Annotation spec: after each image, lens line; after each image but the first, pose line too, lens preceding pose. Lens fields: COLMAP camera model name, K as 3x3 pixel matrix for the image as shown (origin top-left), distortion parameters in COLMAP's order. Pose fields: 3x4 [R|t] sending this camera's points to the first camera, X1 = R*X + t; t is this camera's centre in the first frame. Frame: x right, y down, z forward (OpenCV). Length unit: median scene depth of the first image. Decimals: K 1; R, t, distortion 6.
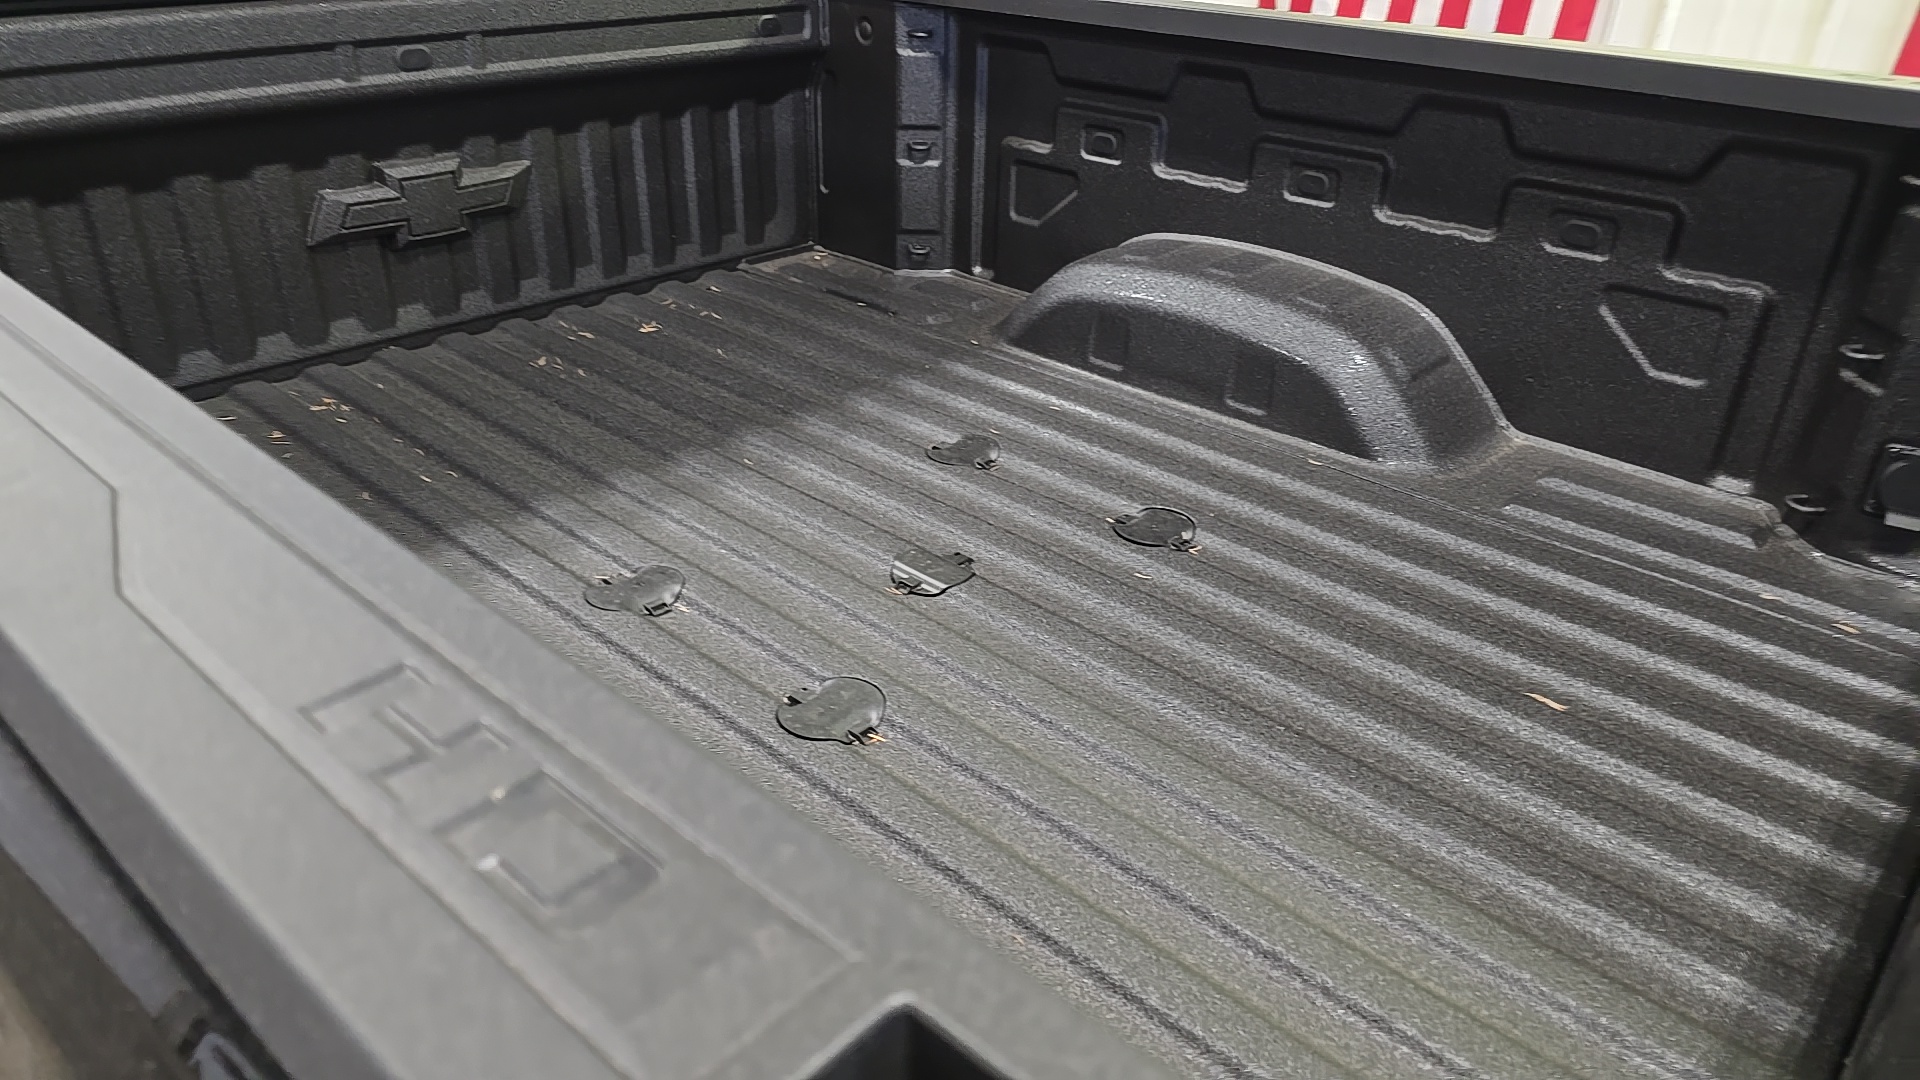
lens RADIAL K [[1306.1, 0, 960.0], [0, 1306.1, 540.0], [0, 0, 1]] dist [0.004263, 0.000712]
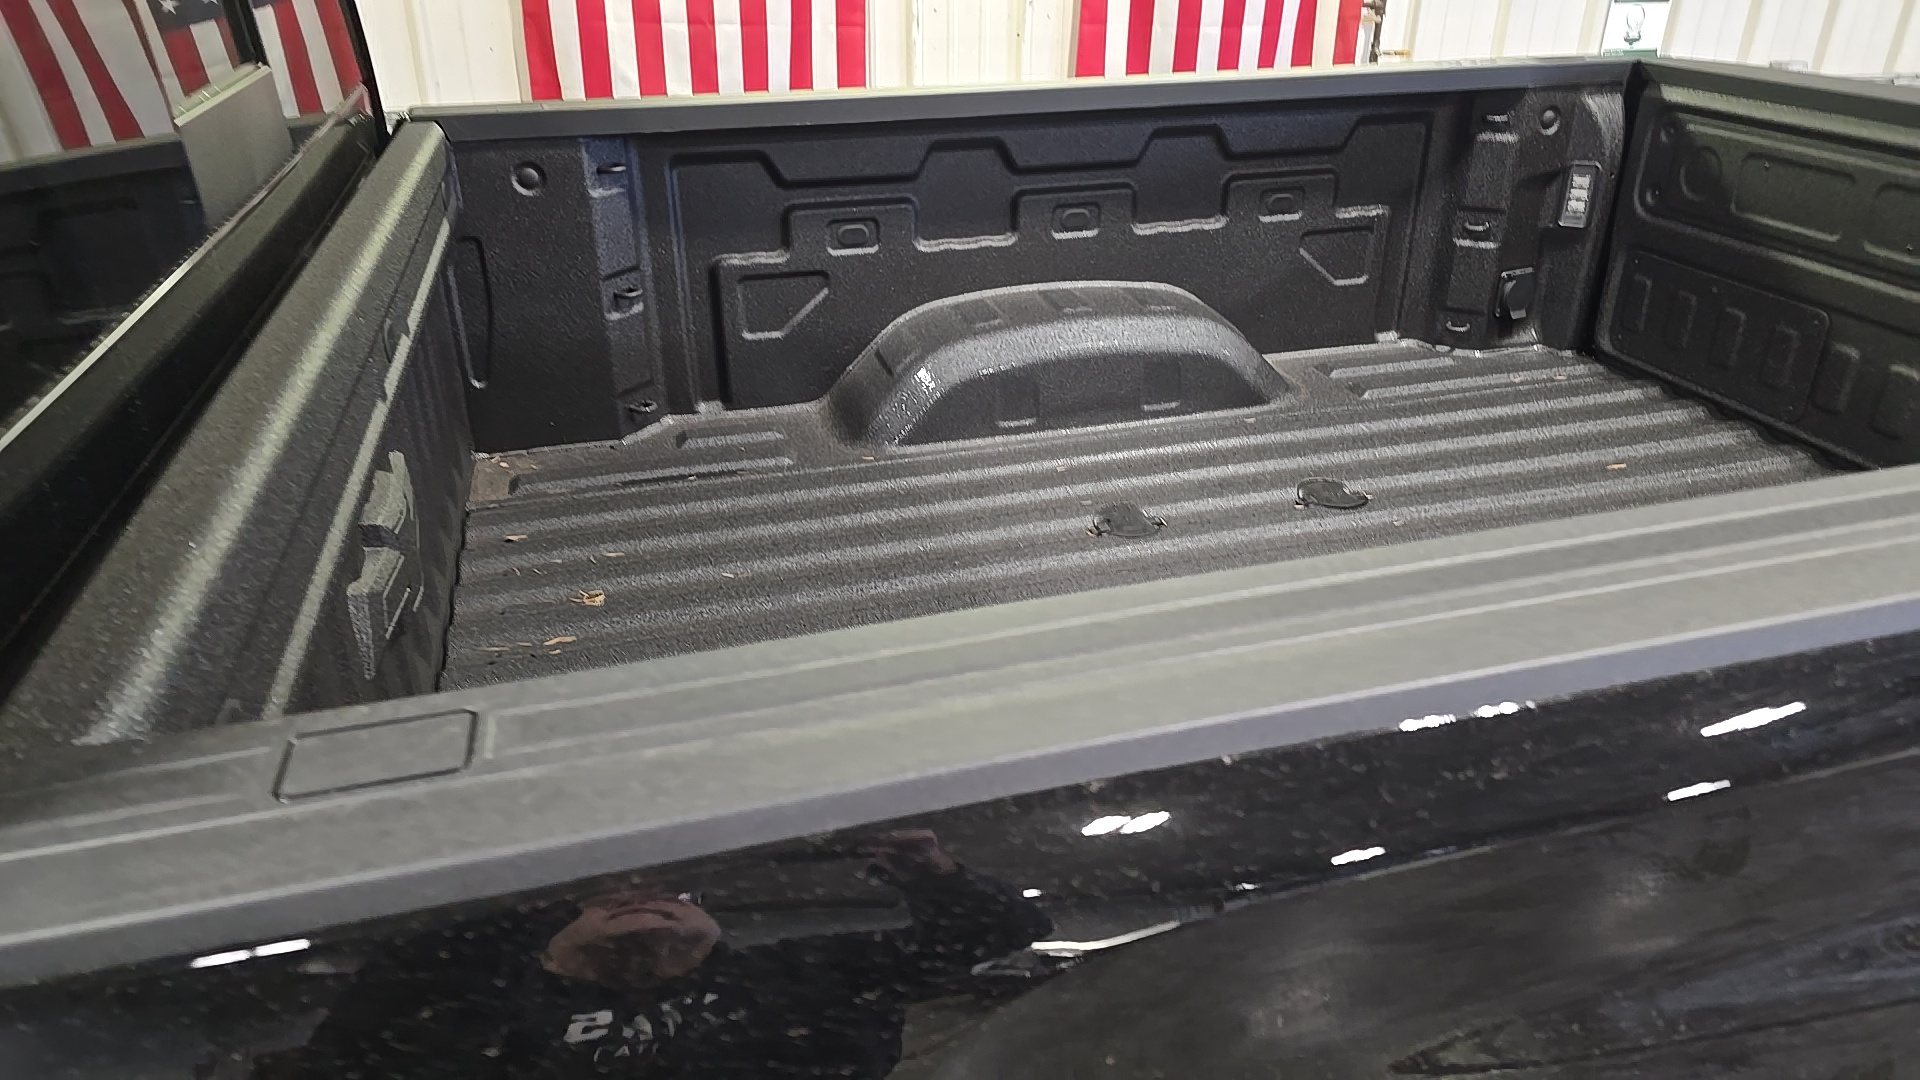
lens RADIAL K [[1285.5, 0, 962.9], [0, 1285.5, 546.3], [0, 0, 1]] dist [0.061744, -0.064940]
pose [[0.525244, -0.407137, 0.747234, -0.805929], [0.416697, 0.888688, 0.191306, -0.288083], [-0.741945, 0.210887, 0.636430, 0.415940]]
